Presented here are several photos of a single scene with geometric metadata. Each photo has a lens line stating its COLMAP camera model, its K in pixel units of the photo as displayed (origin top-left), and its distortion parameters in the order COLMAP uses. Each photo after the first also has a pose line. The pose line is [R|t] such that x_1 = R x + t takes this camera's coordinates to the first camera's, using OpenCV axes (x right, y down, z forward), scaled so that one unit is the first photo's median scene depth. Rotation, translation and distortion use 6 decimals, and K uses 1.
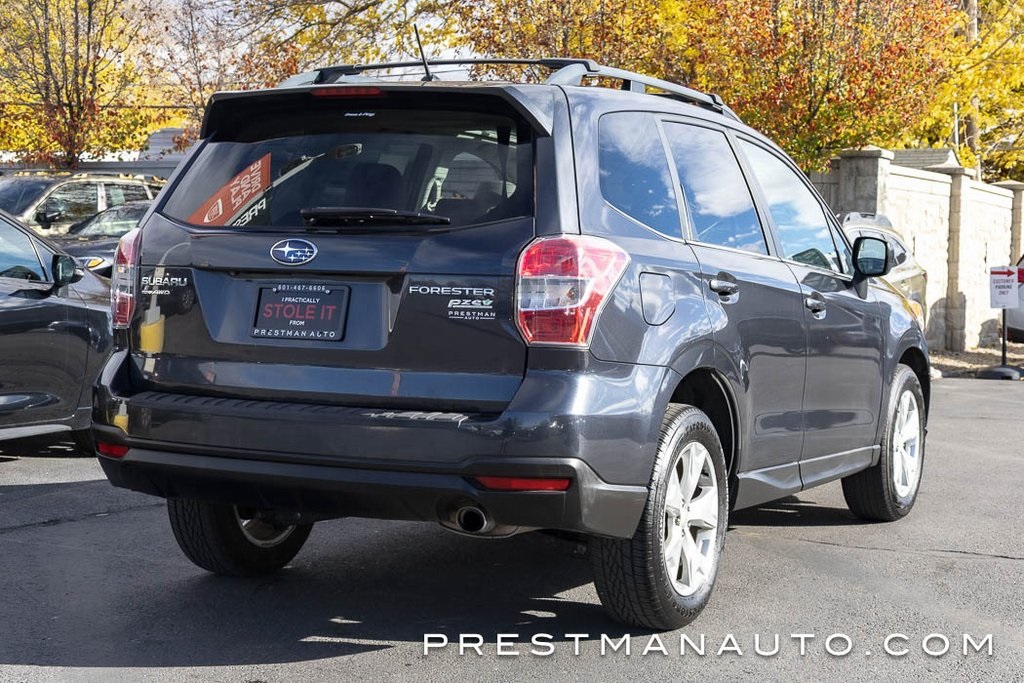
lens RADIAL K [[1846.9, 0, 512.0], [0, 1846.9, 341.5], [0, 0, 1]] dist [-0.049123, -0.034817]
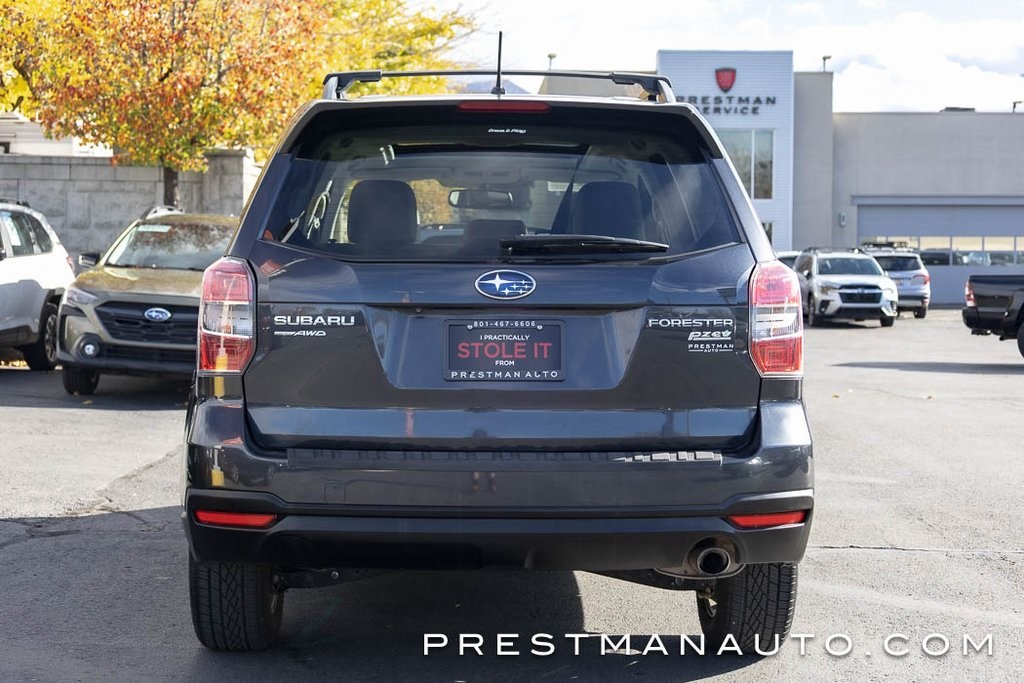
lens RADIAL K [[1846.9, 0, 512.0], [0, 1846.9, 341.5], [0, 0, 1]] dist [-0.049123, -0.034817]
pose [[0.876034, -0.038880, 0.480679, -0.547663], [0.036168, 0.999235, 0.014909, -0.033922], [-0.480890, 0.004325, 0.876770, 0.205853]]
